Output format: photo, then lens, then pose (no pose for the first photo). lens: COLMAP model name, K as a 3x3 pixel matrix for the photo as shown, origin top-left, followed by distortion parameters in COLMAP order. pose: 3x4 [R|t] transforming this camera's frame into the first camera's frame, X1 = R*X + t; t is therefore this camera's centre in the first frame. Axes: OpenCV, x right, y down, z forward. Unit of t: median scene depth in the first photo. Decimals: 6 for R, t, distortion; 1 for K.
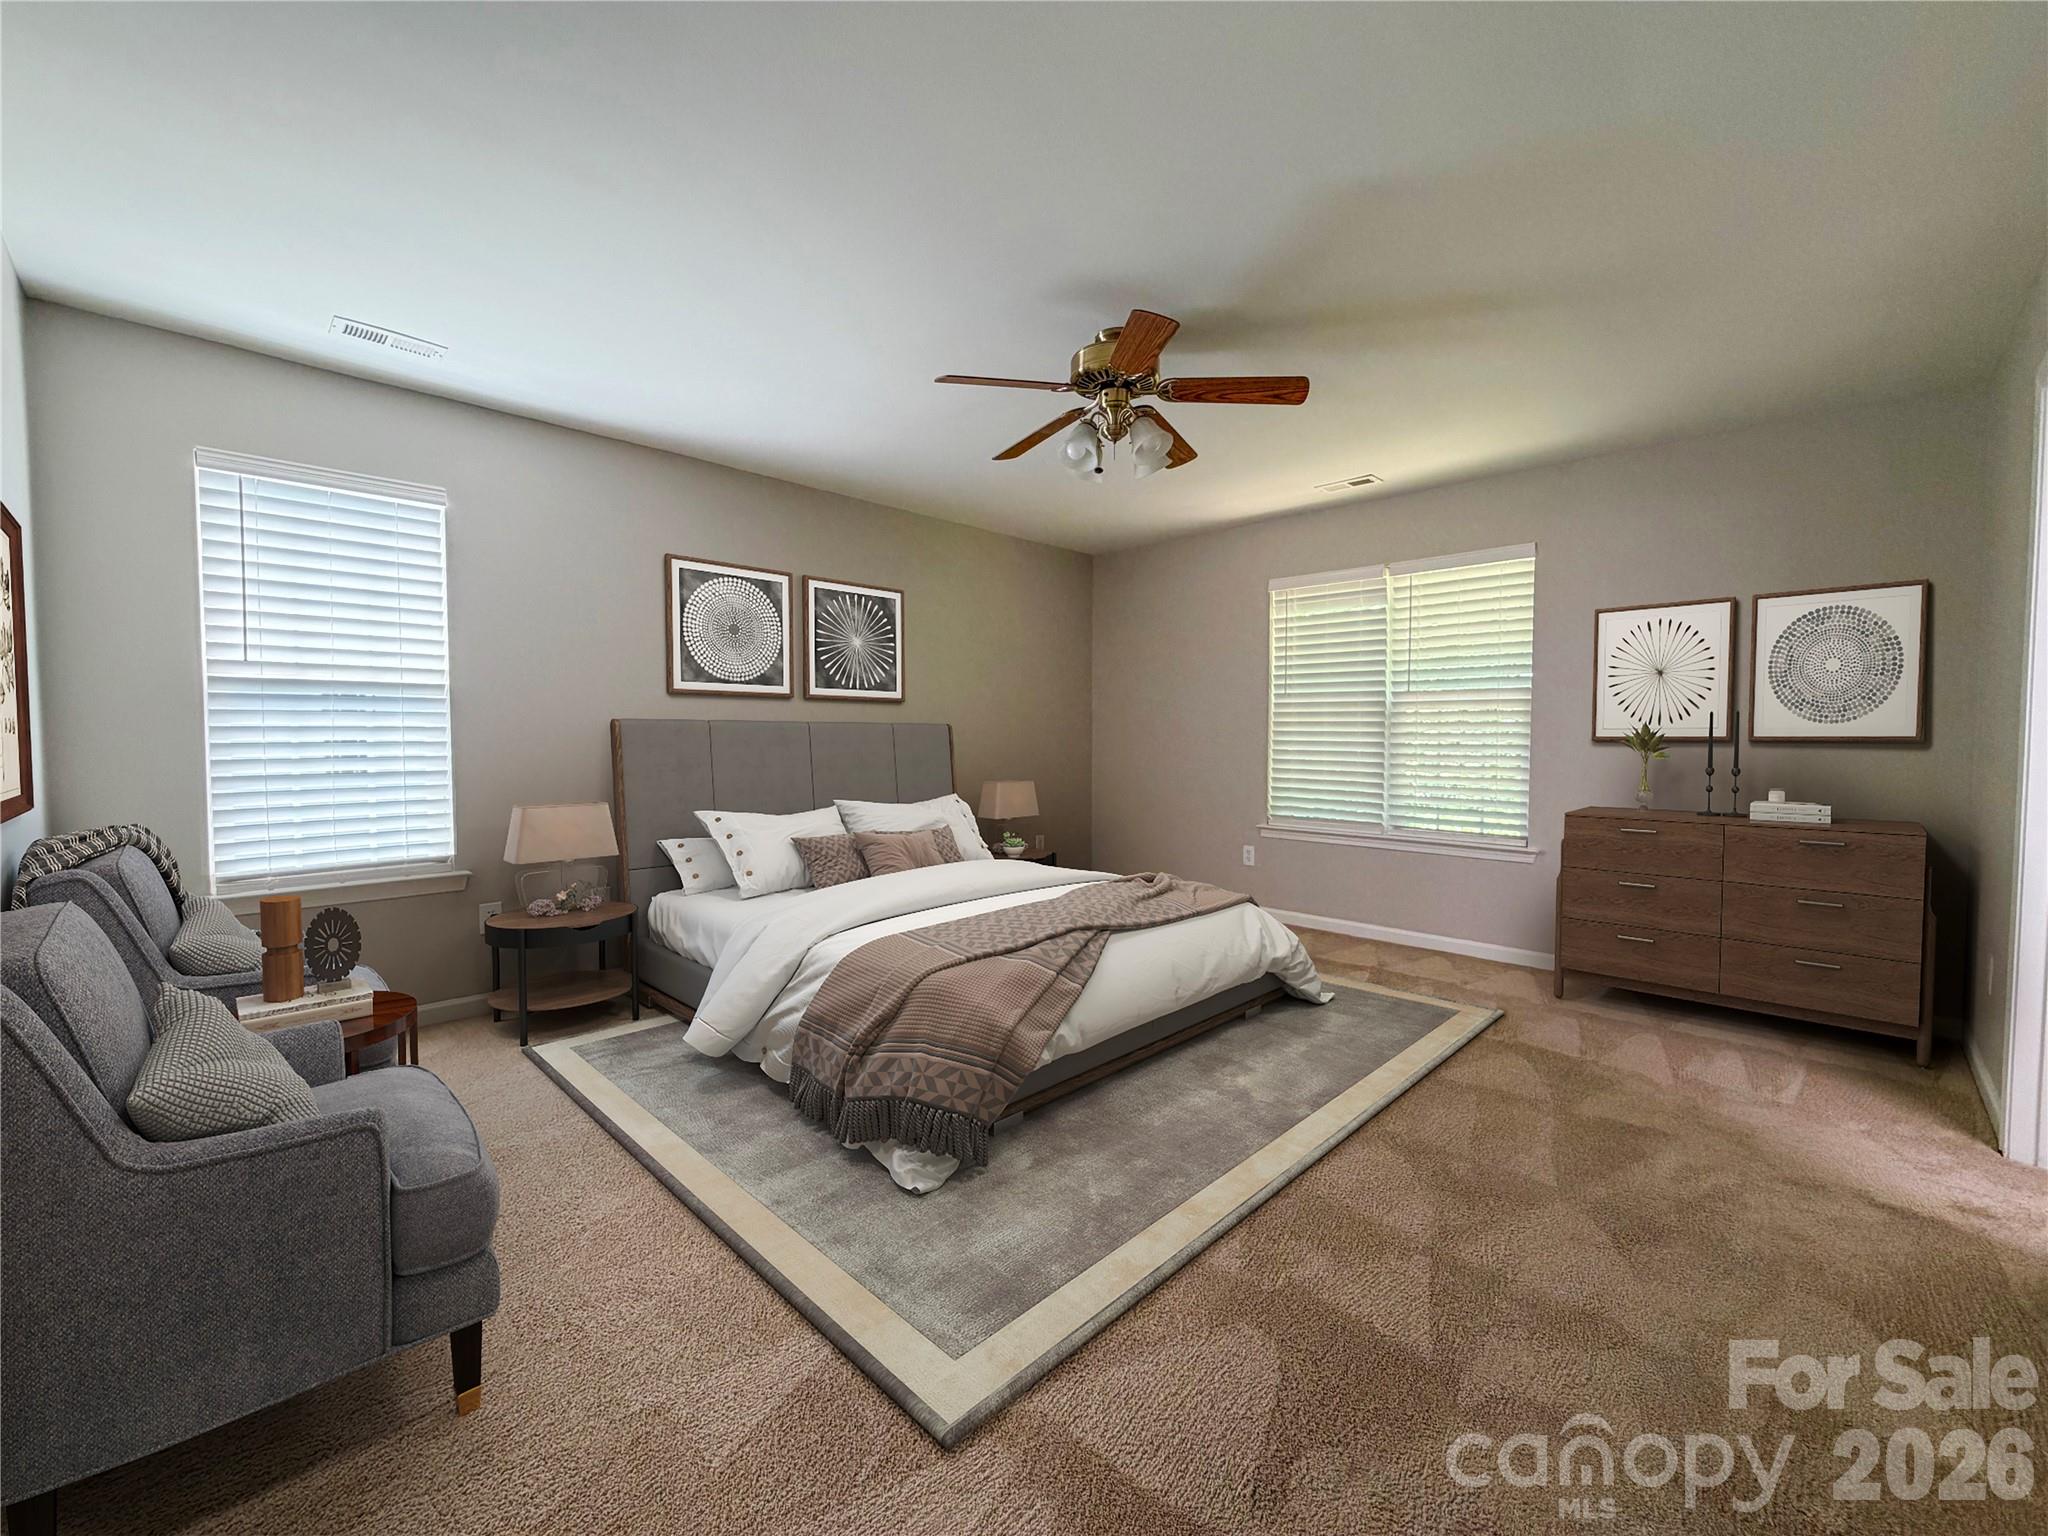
lens RADIAL K [[819.2, 0, 1024.0], [0, 819.2, 768.0], [0, 0, 1]] dist [-0.000114, -0.000150]
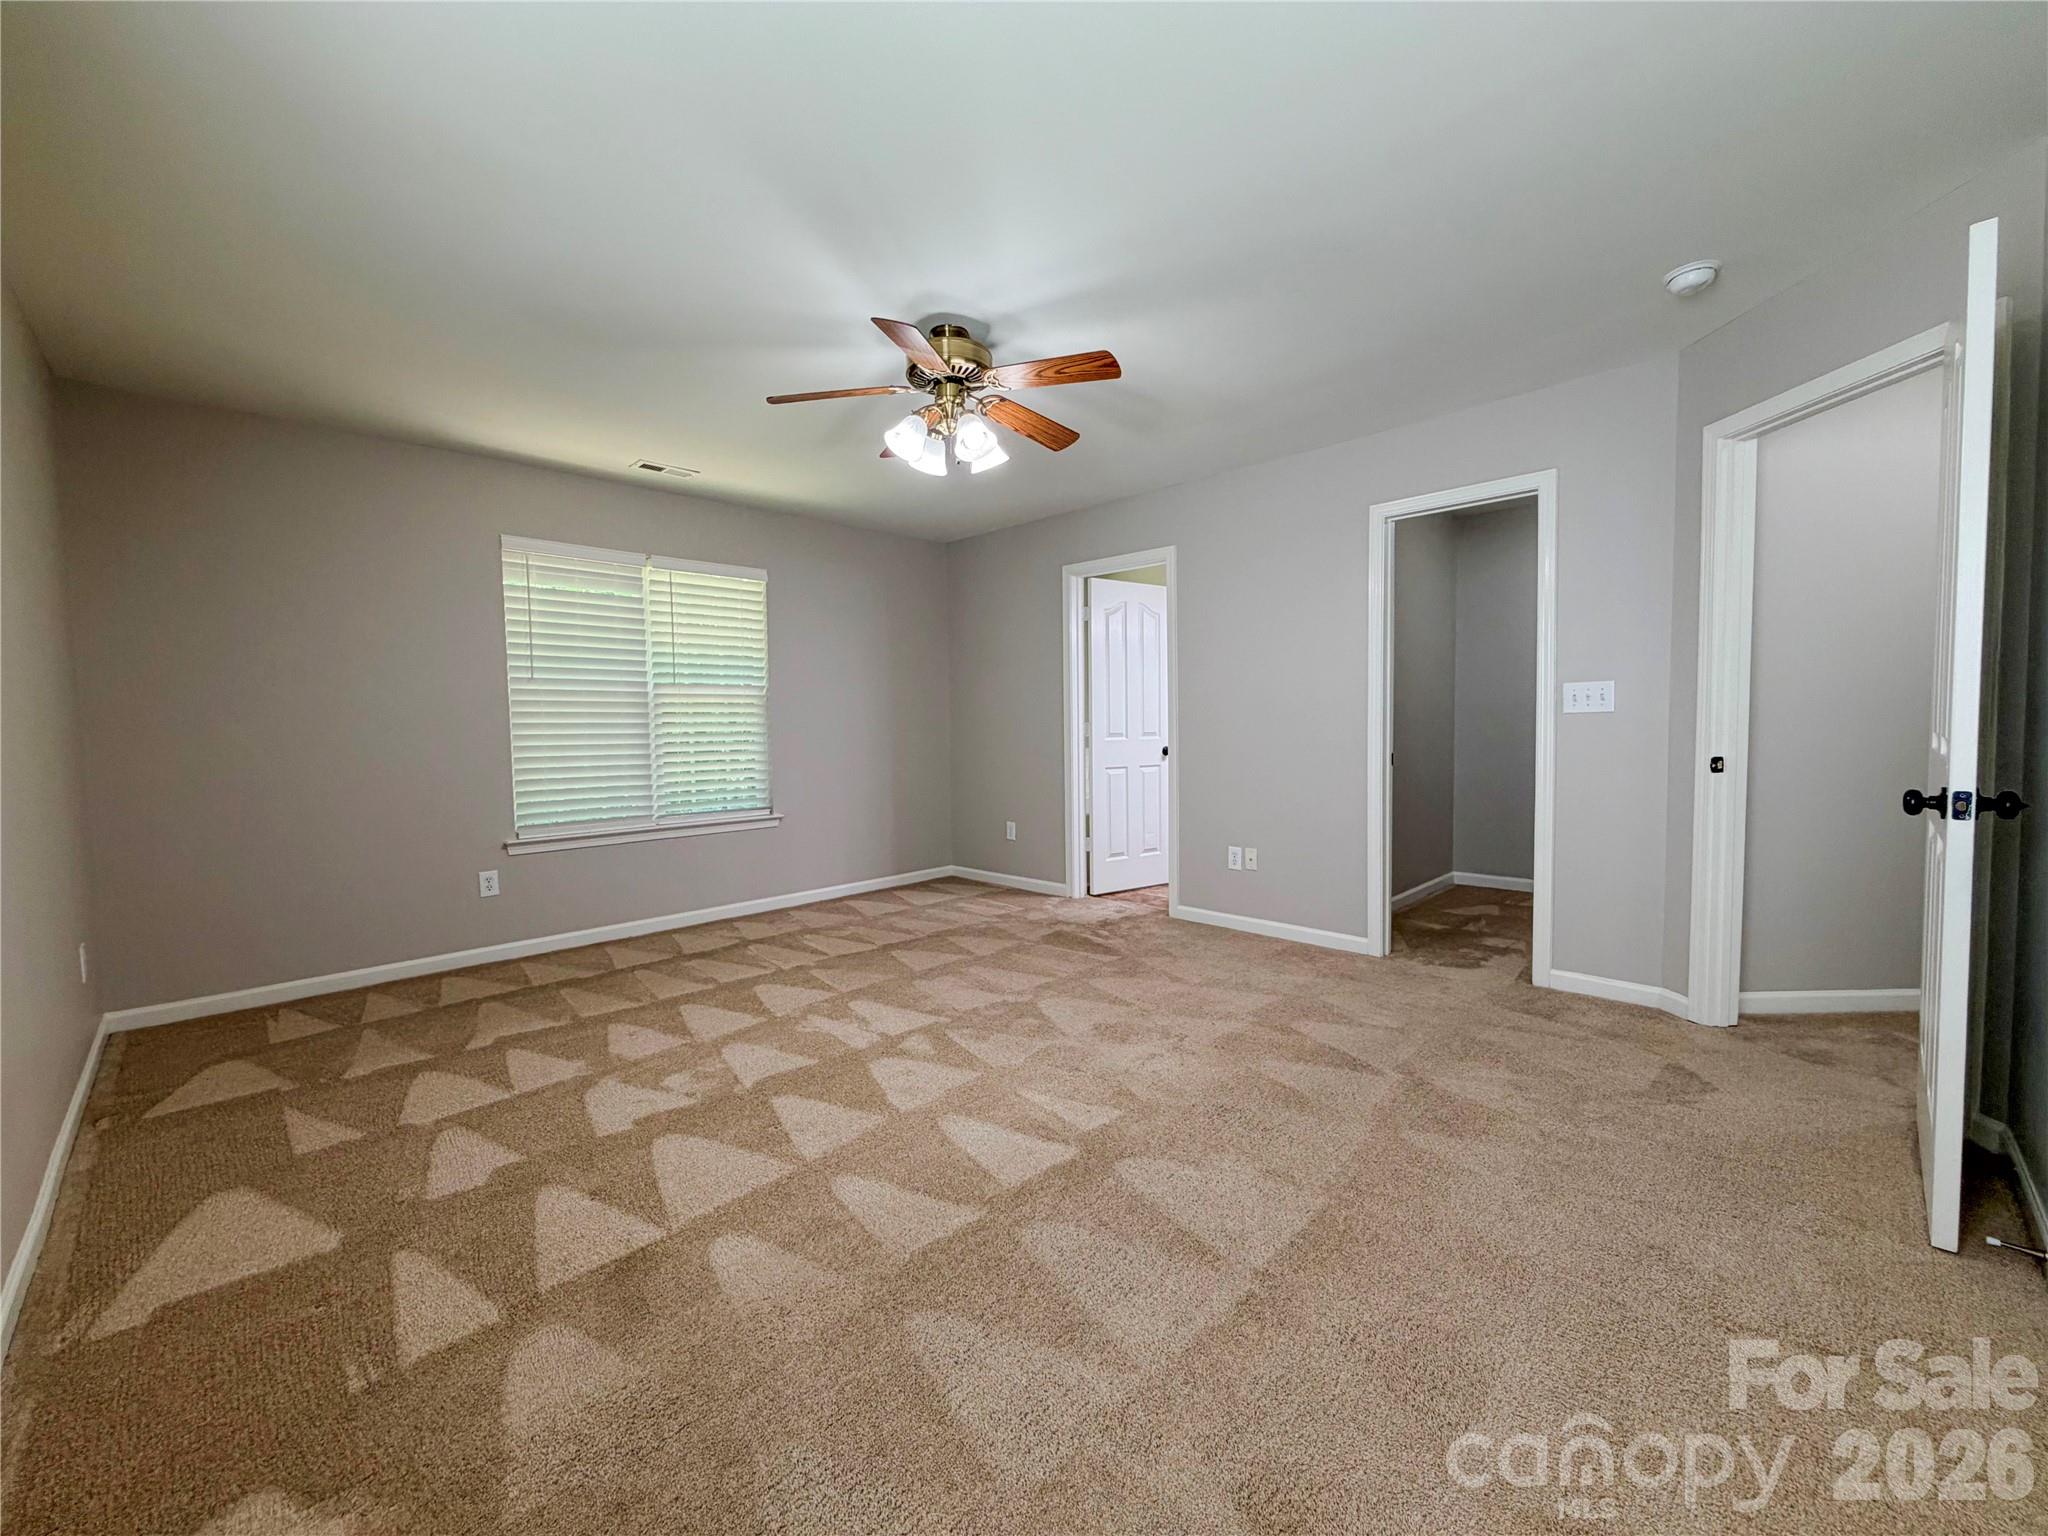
lens RADIAL K [[819.2, 0, 1024.0], [0, 819.2, 768.0], [0, 0, 1]] dist [-0.000114, -0.000150]
pose [[0.000738, -0.062458, 0.998047, -0.575692], [0.052349, 0.996682, 0.062334, -0.028611], [-0.998629, 0.052201, 0.004005, 0.560023]]
